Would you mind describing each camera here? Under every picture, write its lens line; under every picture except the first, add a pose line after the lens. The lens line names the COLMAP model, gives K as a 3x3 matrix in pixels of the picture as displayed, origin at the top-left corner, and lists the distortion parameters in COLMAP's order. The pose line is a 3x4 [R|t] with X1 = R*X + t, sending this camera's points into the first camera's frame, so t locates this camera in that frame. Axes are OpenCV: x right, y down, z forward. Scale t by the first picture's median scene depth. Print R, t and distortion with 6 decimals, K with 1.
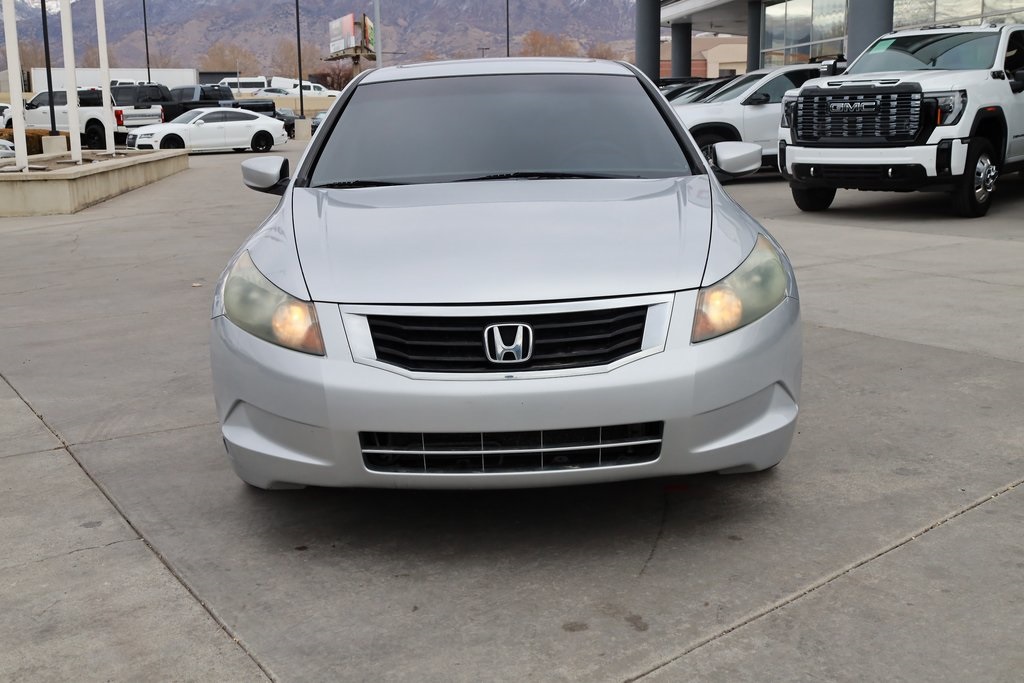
lens RADIAL K [[1213.1, 0, 512.0], [0, 1213.1, 341.5], [0, 0, 1]] dist [0.008874, 0.012479]
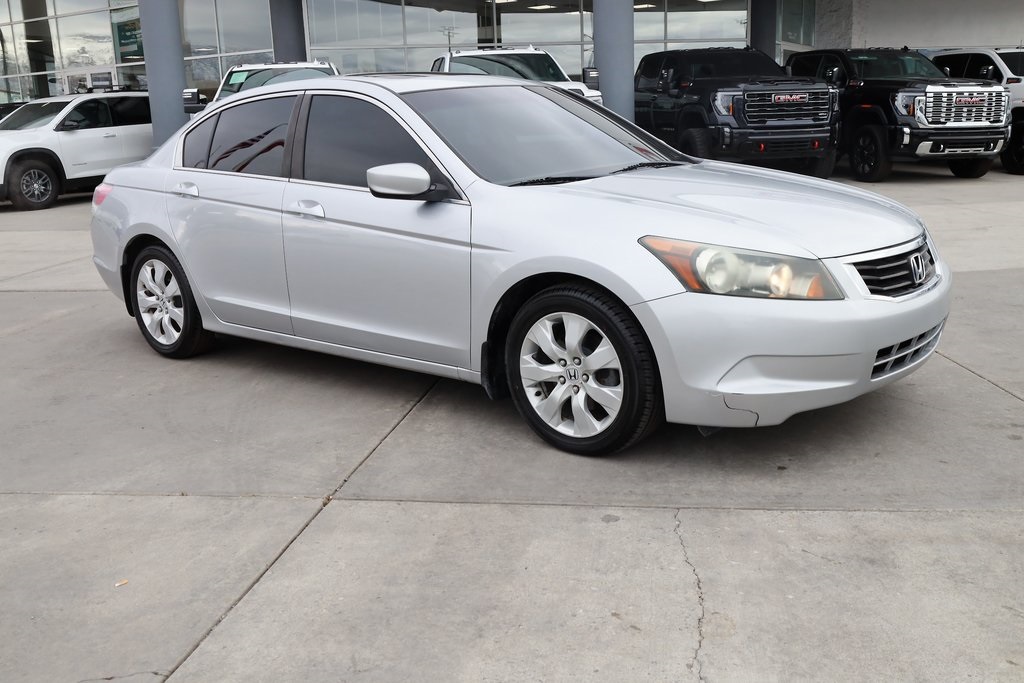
lens RADIAL K [[1035.5, 0, 512.0], [0, 1035.5, 341.5], [0, 0, 1]] dist [0.003212, 0.012980]
pose [[0.619942, -0.174210, 0.765064, -1.206085], [0.172830, 0.981412, 0.083428, -0.094657], [-0.765377, 0.080505, 0.638527, 0.582135]]
